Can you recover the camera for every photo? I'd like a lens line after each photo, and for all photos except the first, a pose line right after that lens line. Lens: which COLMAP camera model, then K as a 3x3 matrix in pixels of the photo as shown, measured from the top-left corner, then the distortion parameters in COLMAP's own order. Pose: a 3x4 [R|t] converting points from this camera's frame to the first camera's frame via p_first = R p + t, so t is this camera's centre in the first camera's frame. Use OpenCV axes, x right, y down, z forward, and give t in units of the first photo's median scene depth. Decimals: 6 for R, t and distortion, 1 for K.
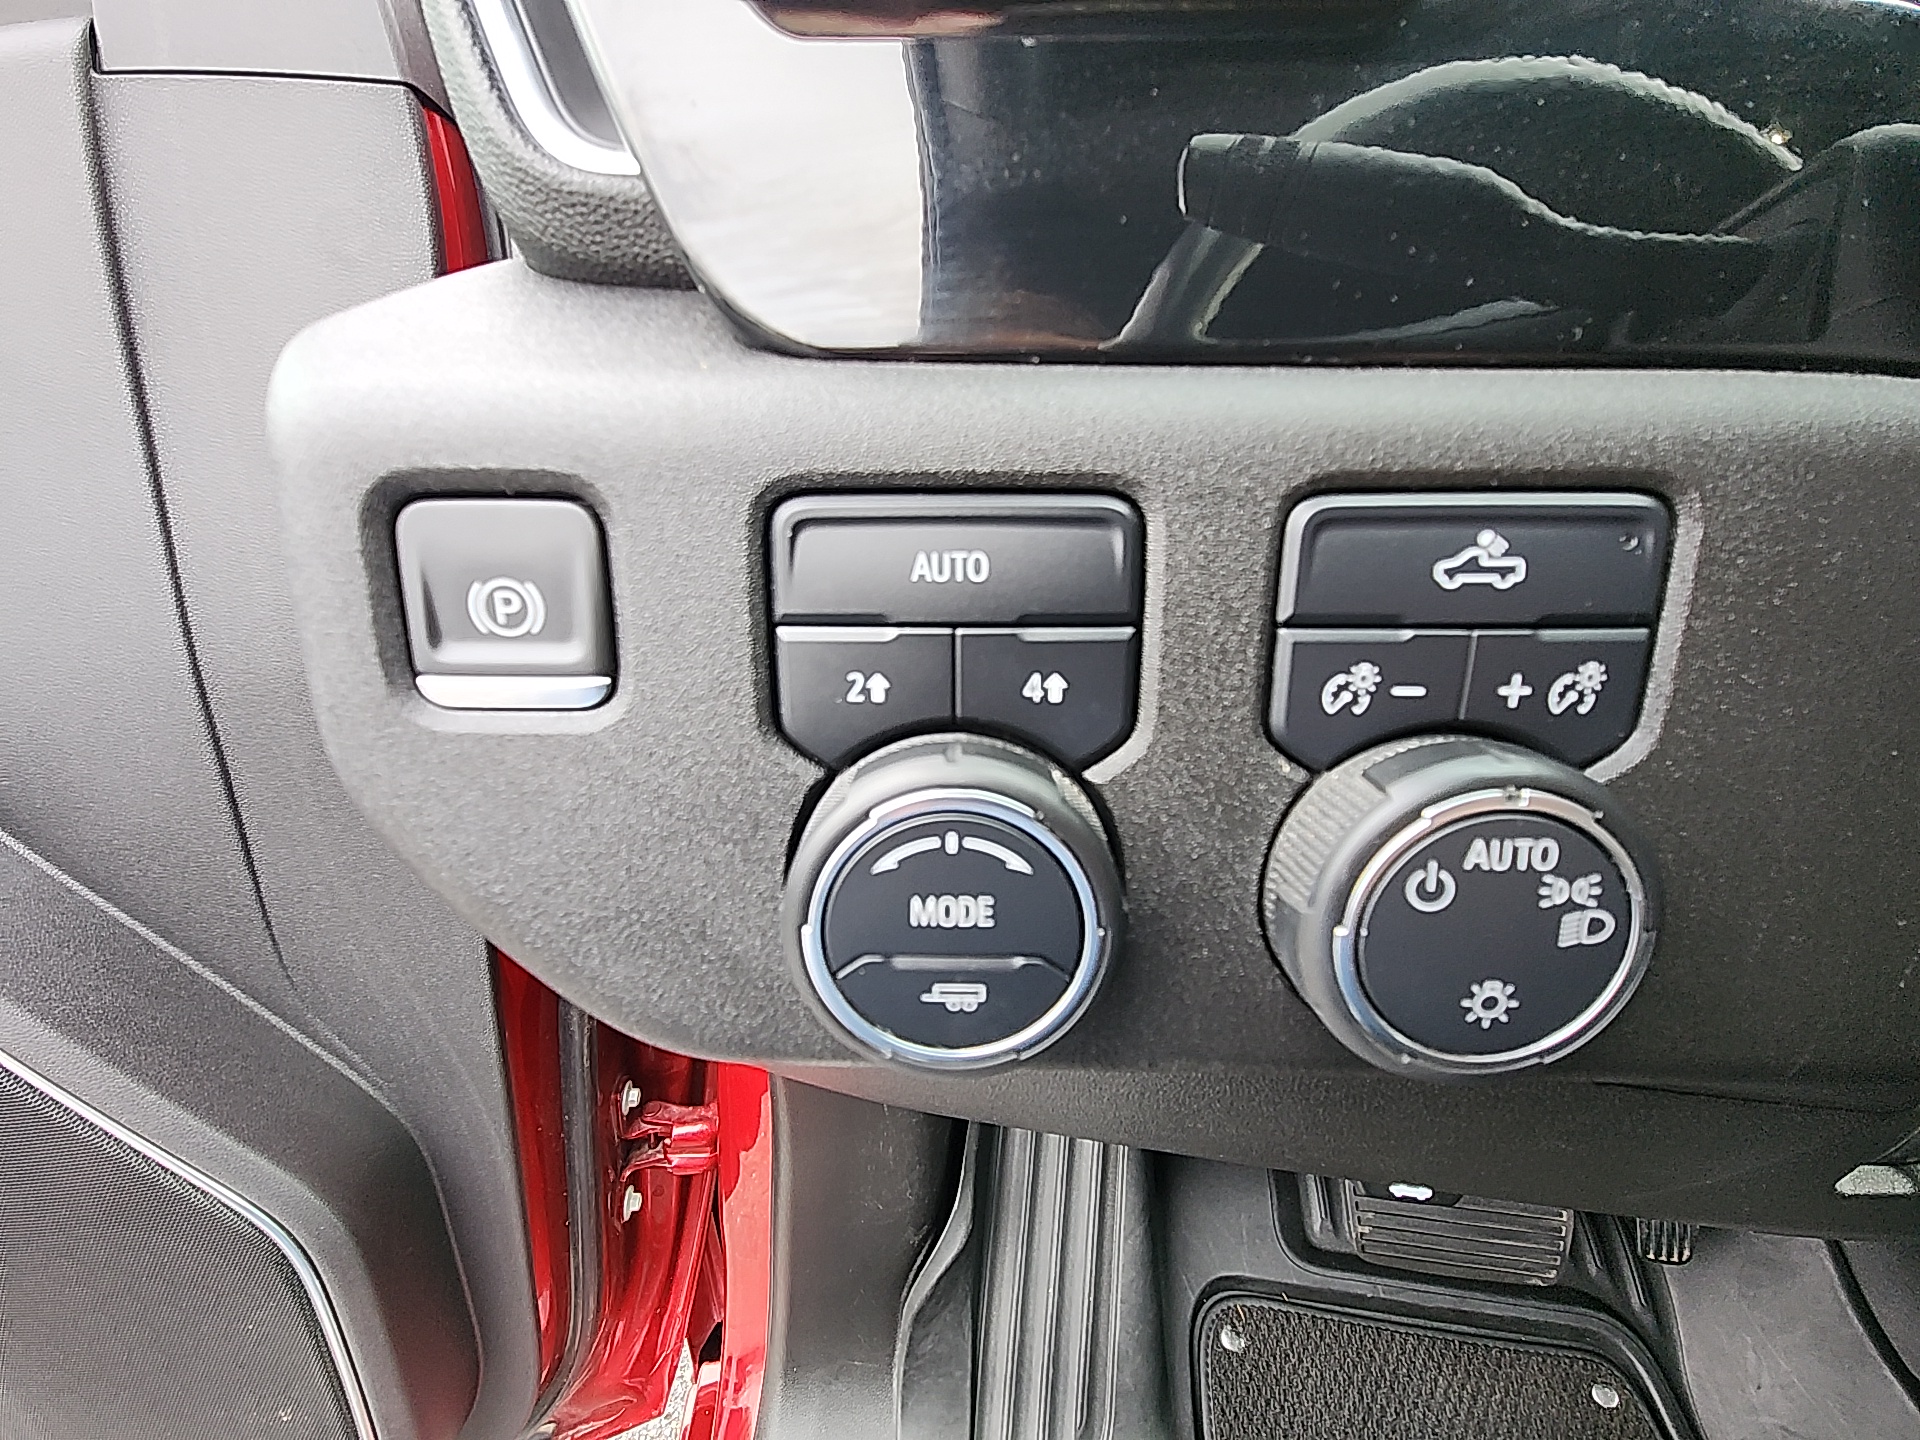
lens RADIAL K [[771.4, 0, 958.6], [0, 771.4, 712.8], [0, 0, 1]] dist [0.000417, -0.003803]
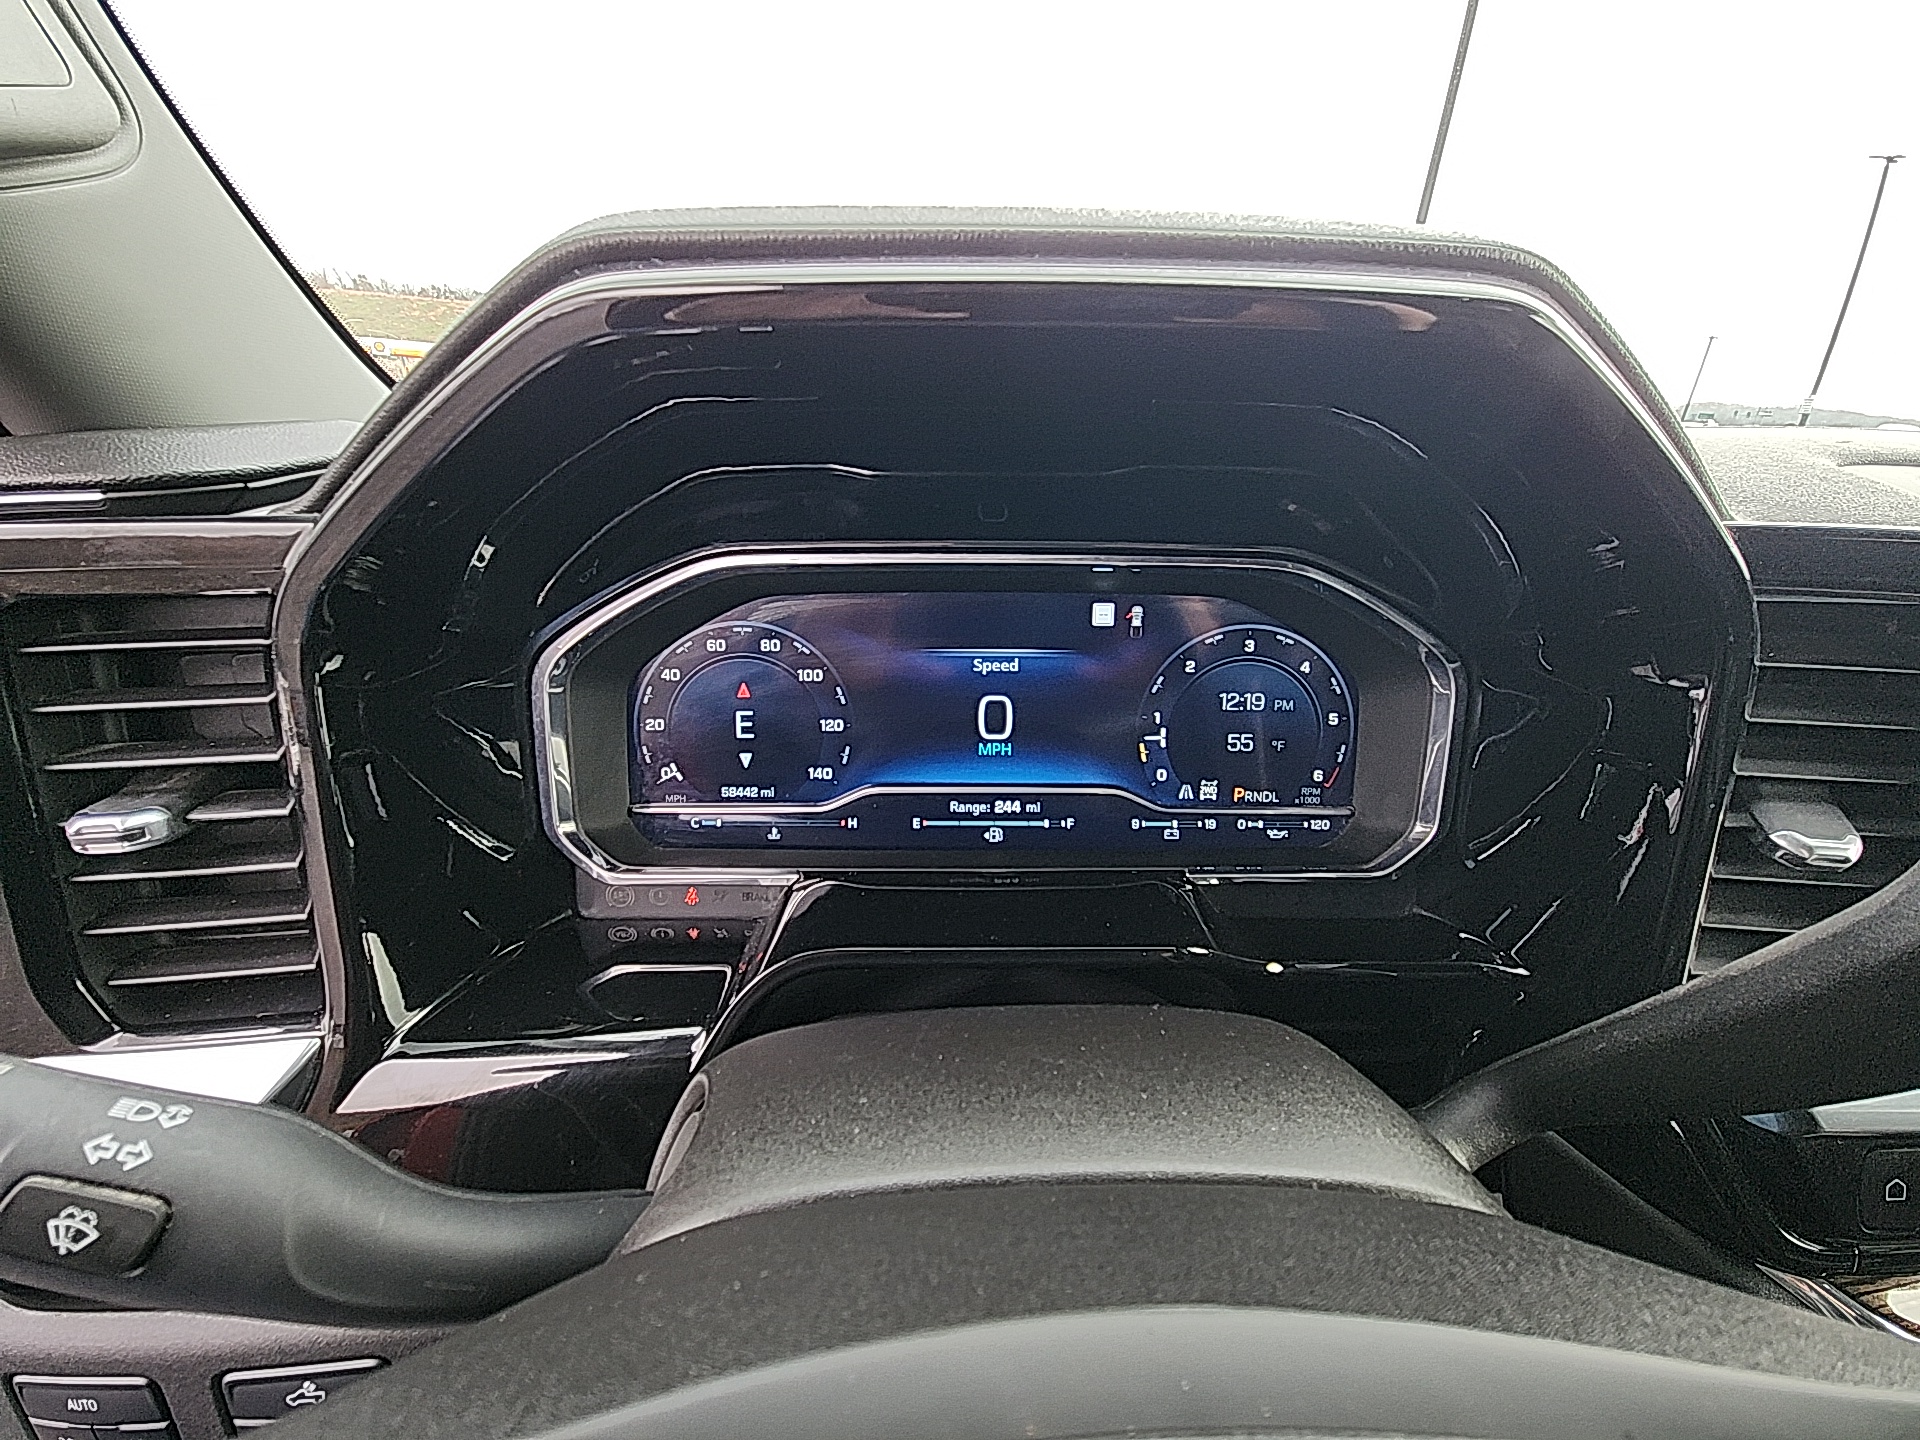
lens RADIAL K [[776.1, 0, 954.4], [0, 776.1, 707.5], [0, 0, 1]] dist [0.002413, 0.000118]
pose [[0.986891, -0.056909, 0.151020, 2.151229], [0.062516, 0.997510, -0.032636, -1.868153], [-0.148787, 0.041649, 0.987992, -1.527713]]
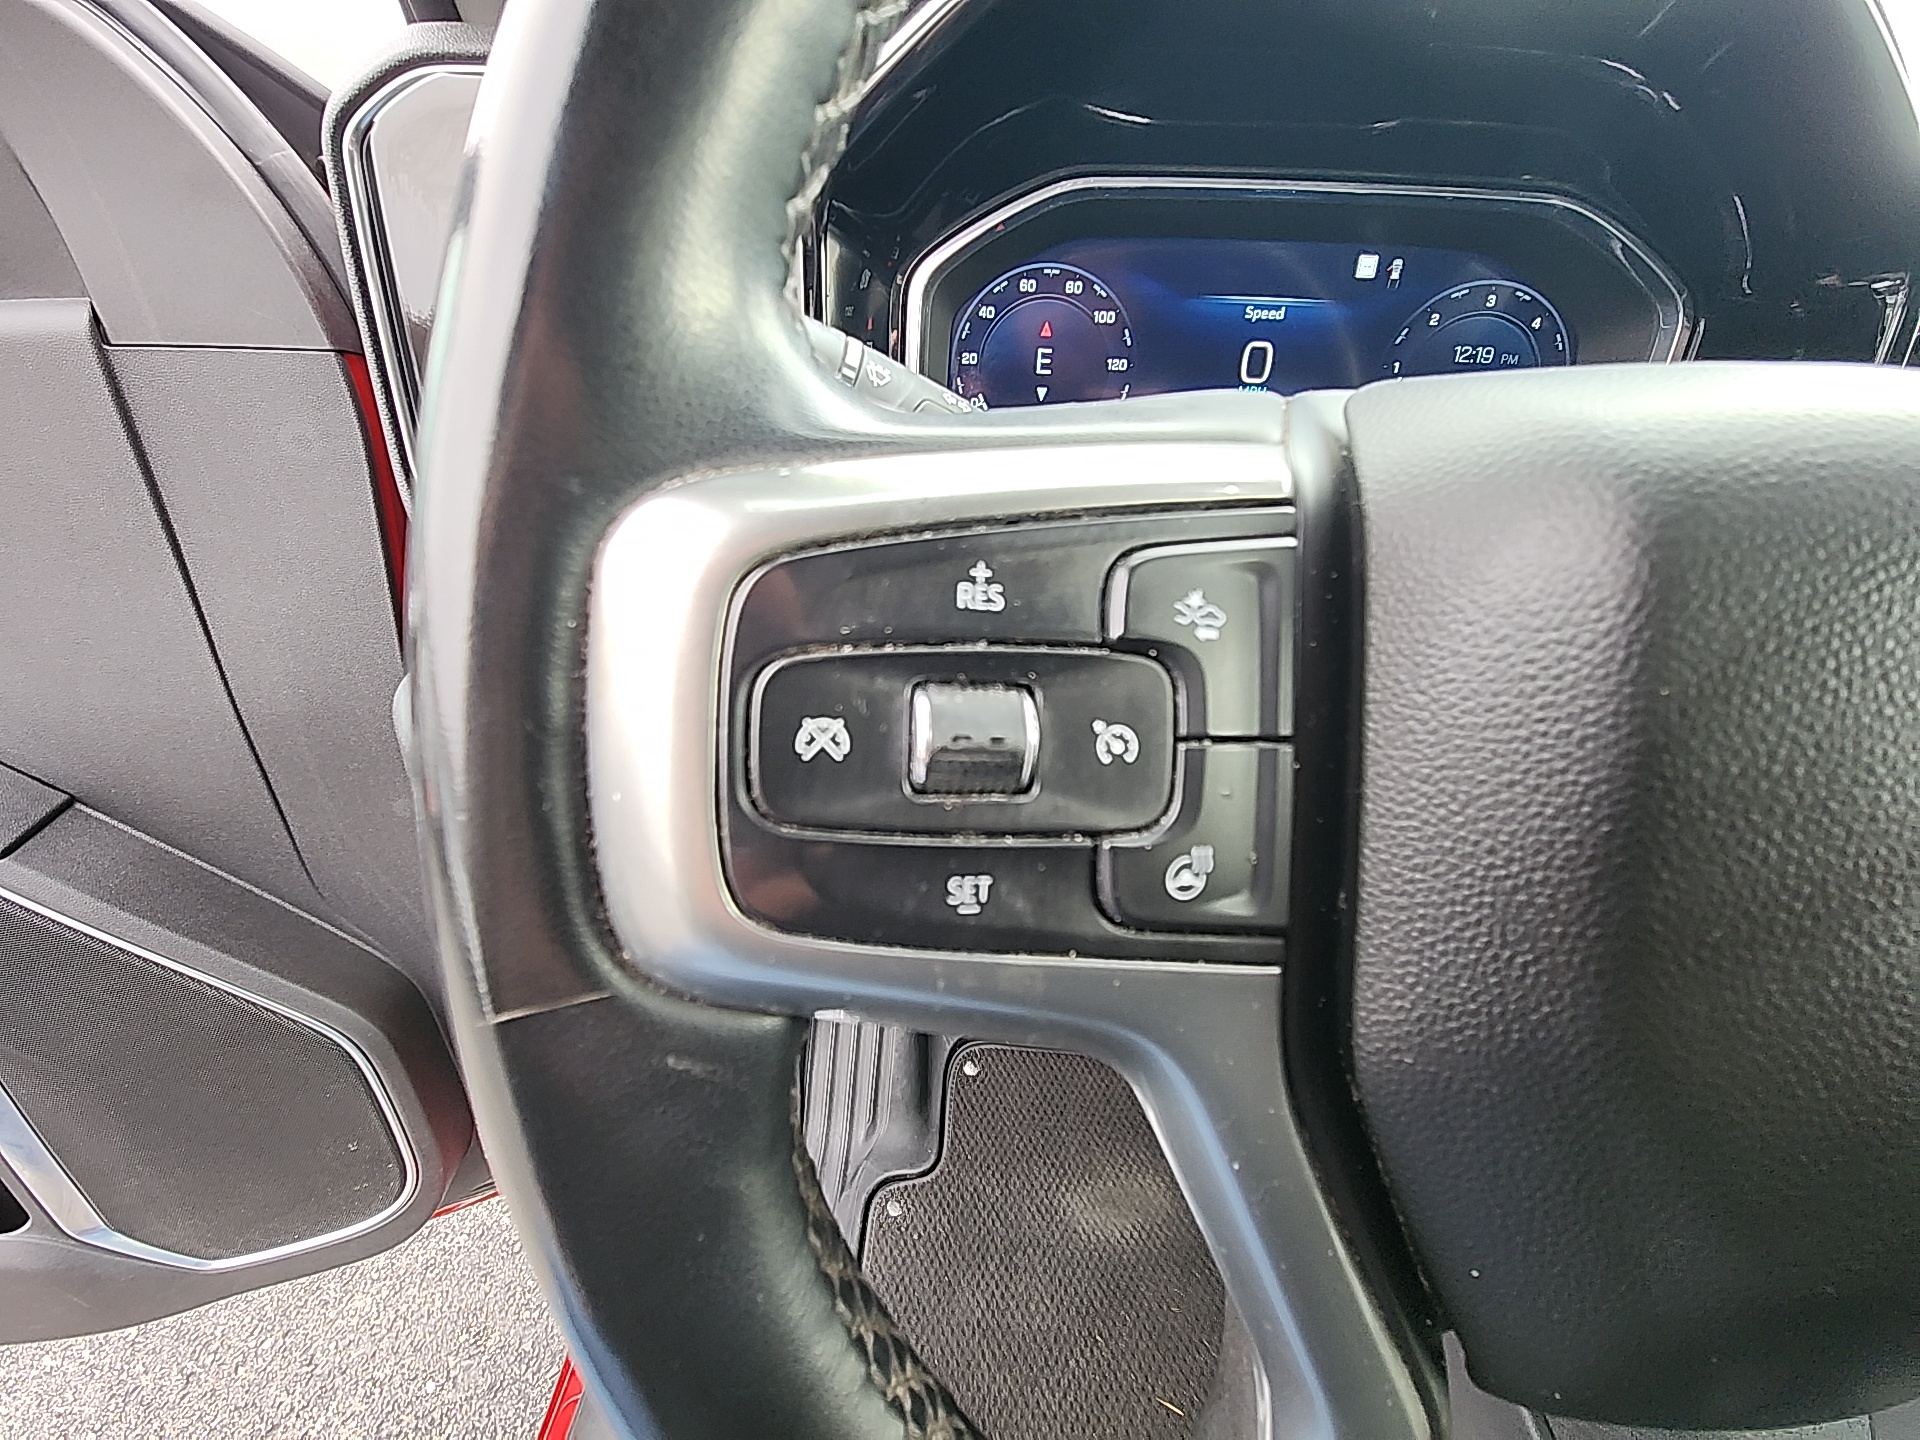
lens RADIAL K [[771.7, 0, 952.7], [0, 771.7, 705.7], [0, 0, 1]] dist [0.019817, -0.015952]
pose [[0.994280, -0.035846, 0.100608, 0.943845], [0.018112, 0.984942, 0.171934, -0.991273], [-0.105256, -0.169128, 0.979957, -2.186014]]
